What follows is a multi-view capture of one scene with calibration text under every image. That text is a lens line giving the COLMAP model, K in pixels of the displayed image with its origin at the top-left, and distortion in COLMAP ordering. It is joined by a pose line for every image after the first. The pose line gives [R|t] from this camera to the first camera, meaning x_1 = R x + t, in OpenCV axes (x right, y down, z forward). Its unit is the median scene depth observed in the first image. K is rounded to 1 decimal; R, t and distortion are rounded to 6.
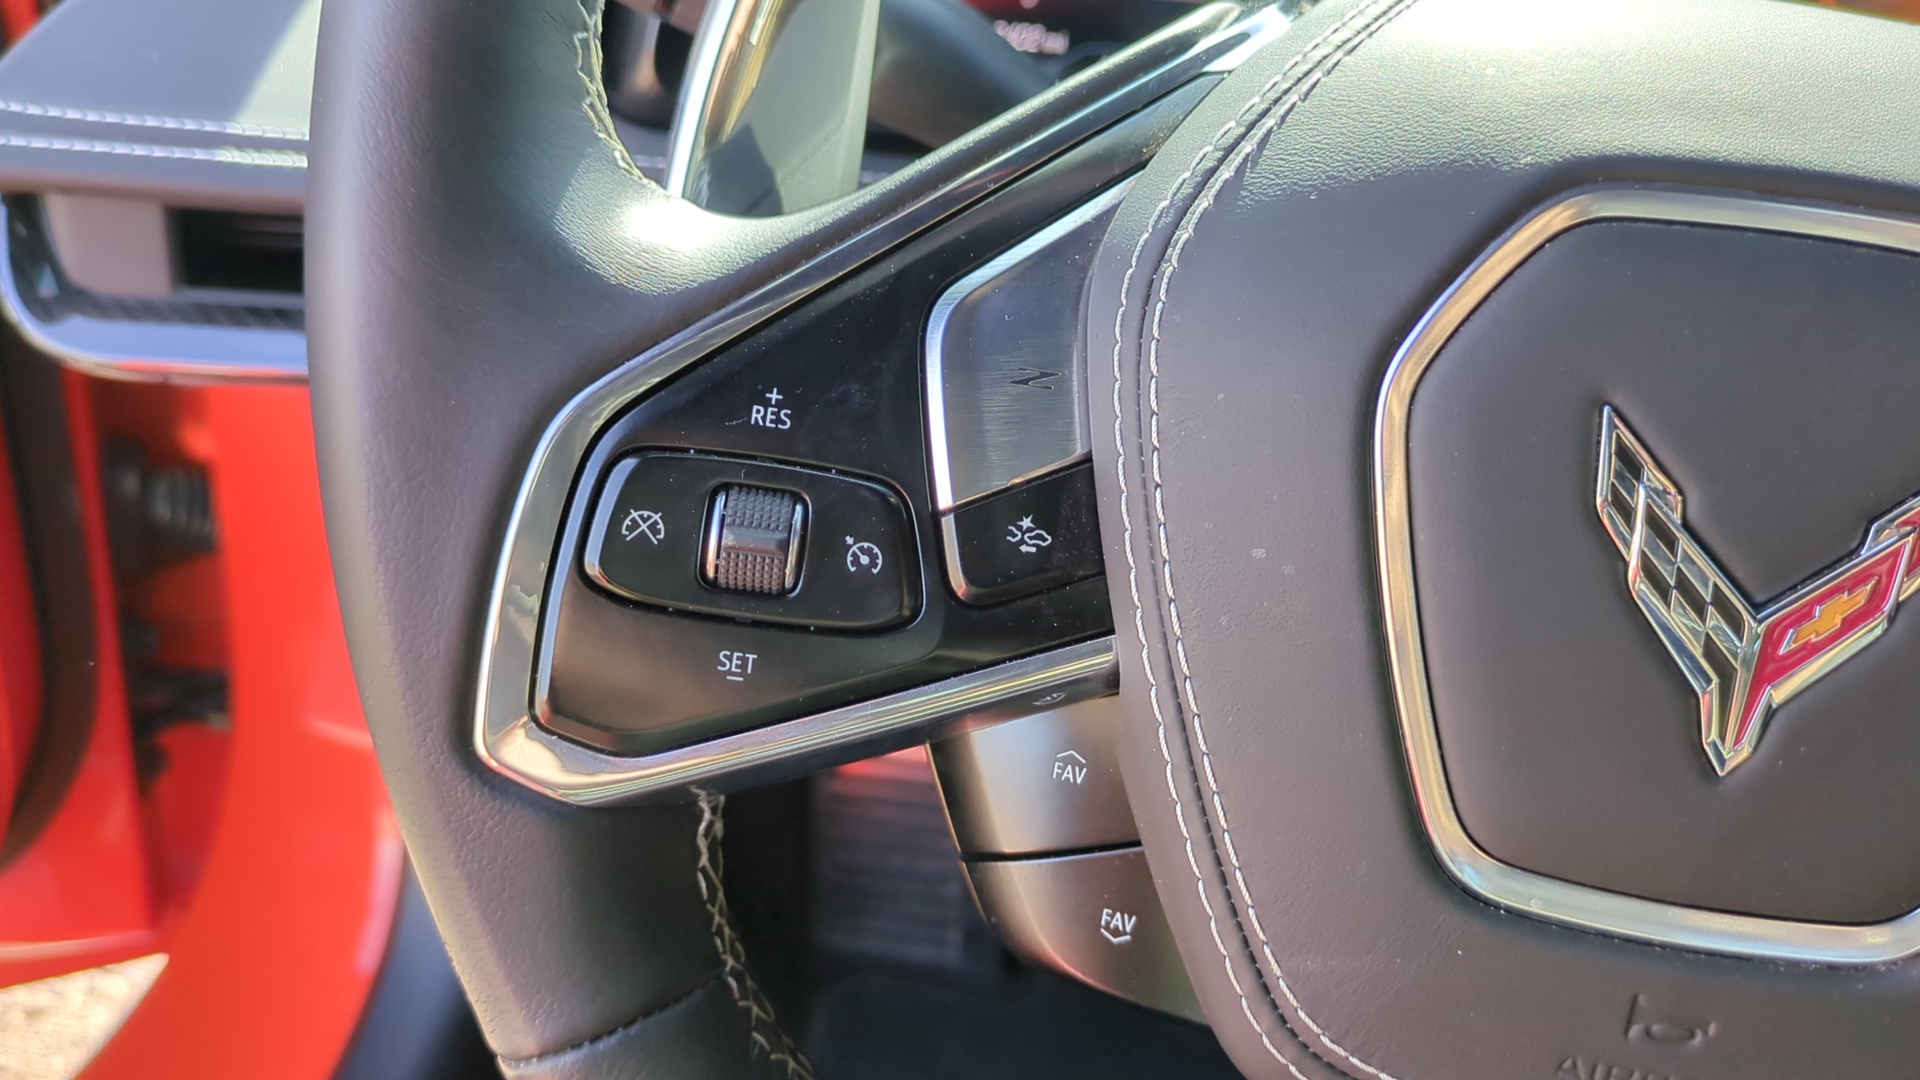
lens RADIAL K [[1656.9, 0, 980.7], [0, 1656.9, 538.7], [0, 0, 1]] dist [0.042565, -0.050489]
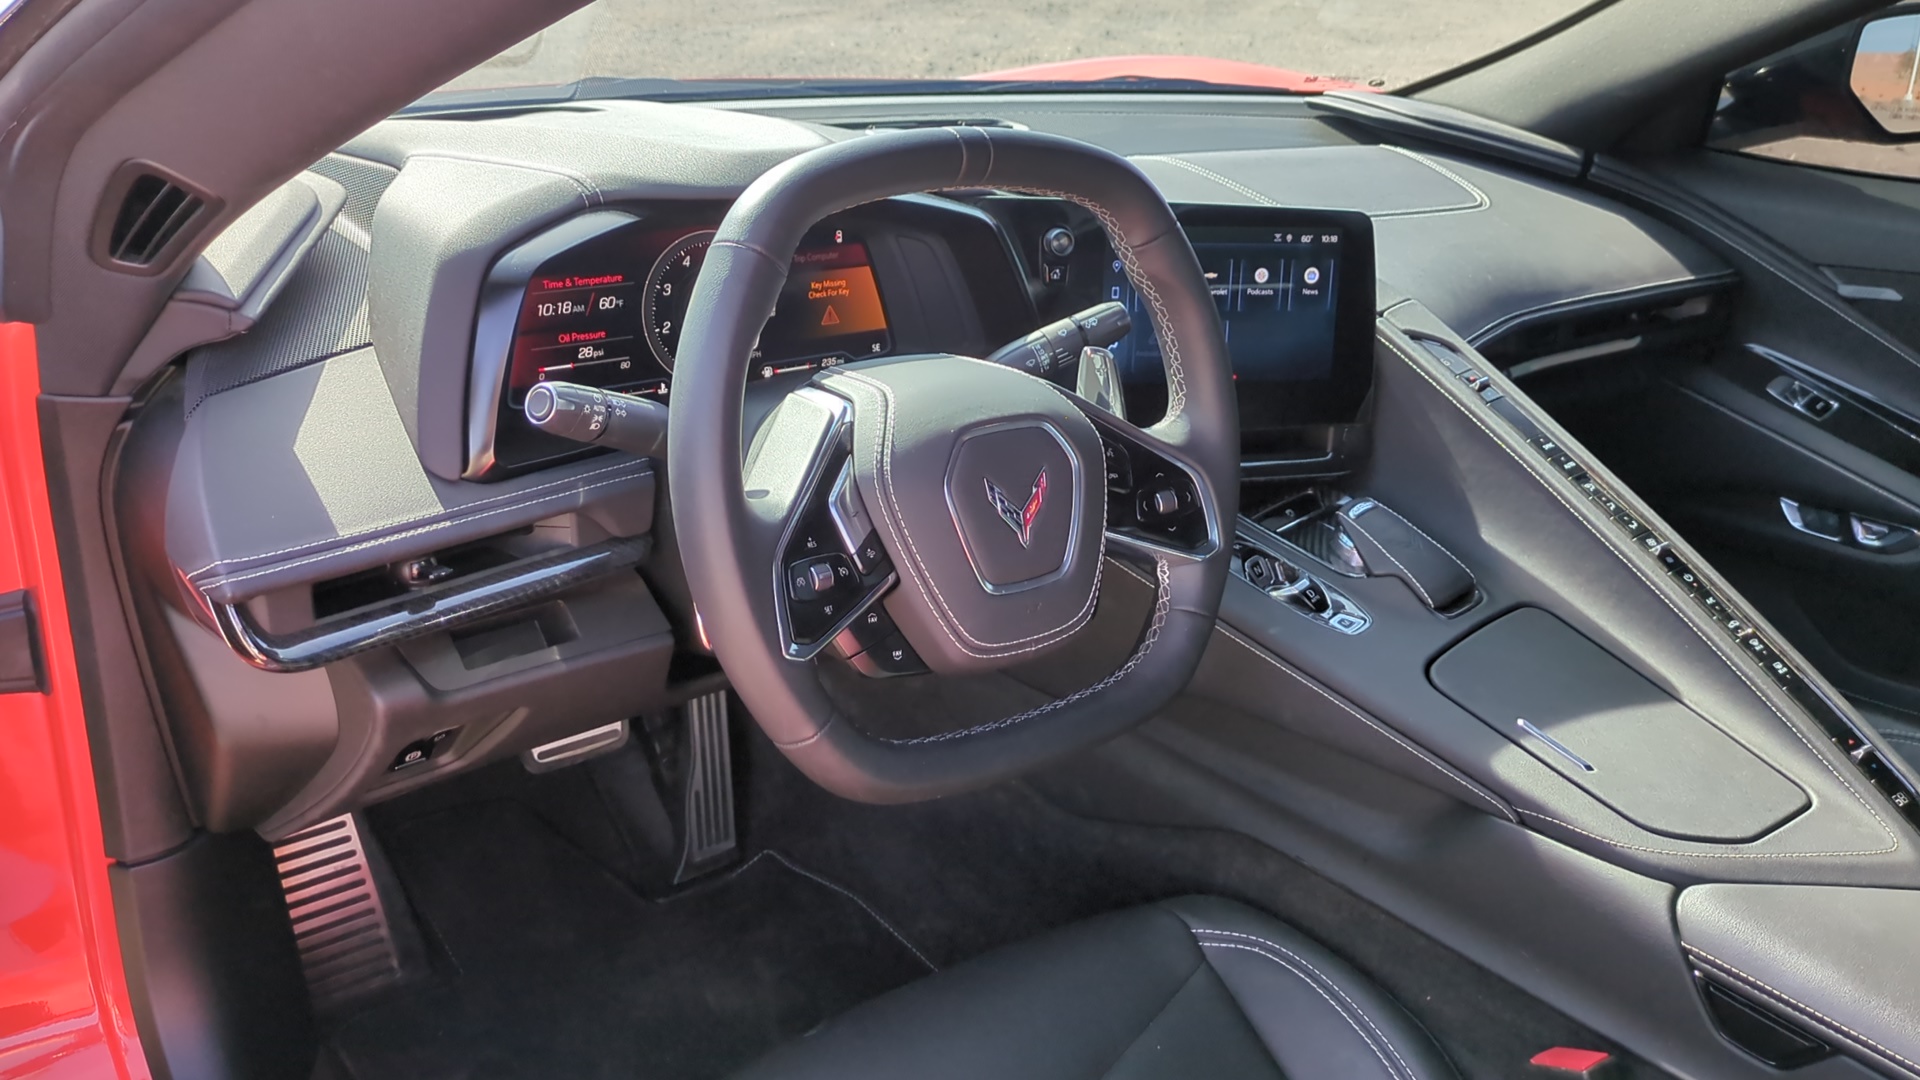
lens RADIAL K [[1640.4, 0, 973.6], [0, 1640.4, 550.9], [0, 0, 1]] dist [0.071595, -0.096647]
pose [[0.681778, -0.314033, 0.660728, -2.436479], [0.332239, 0.937577, 0.102791, -0.334260], [-0.651764, 0.149439, 0.743553, -2.076972]]
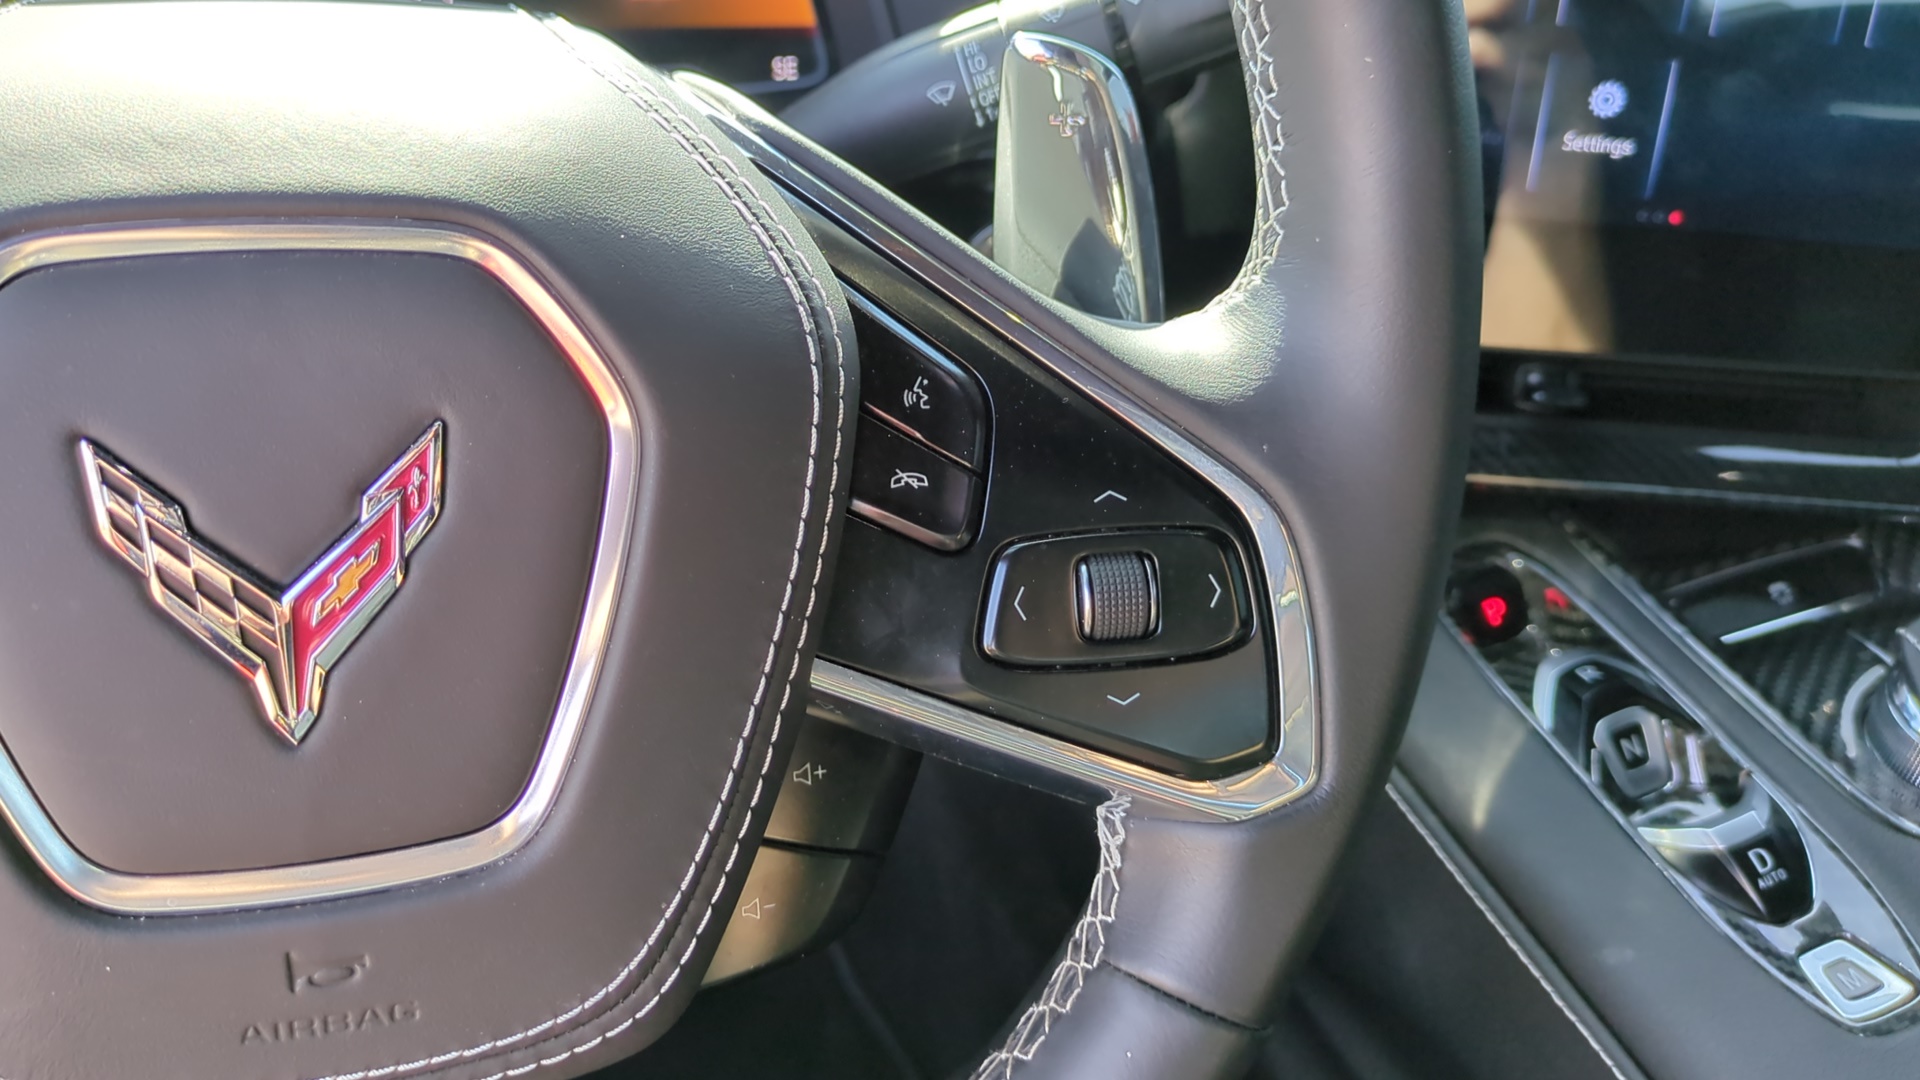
lens RADIAL K [[1656.9, 0, 980.7], [0, 1656.9, 538.7], [0, 0, 1]] dist [0.042565, -0.050489]
pose [[0.902698, -0.234839, 0.360538, 0.461046], [0.220251, 0.972018, 0.081675, 0.018542], [-0.369630, 0.005681, 0.929162, -0.185128]]
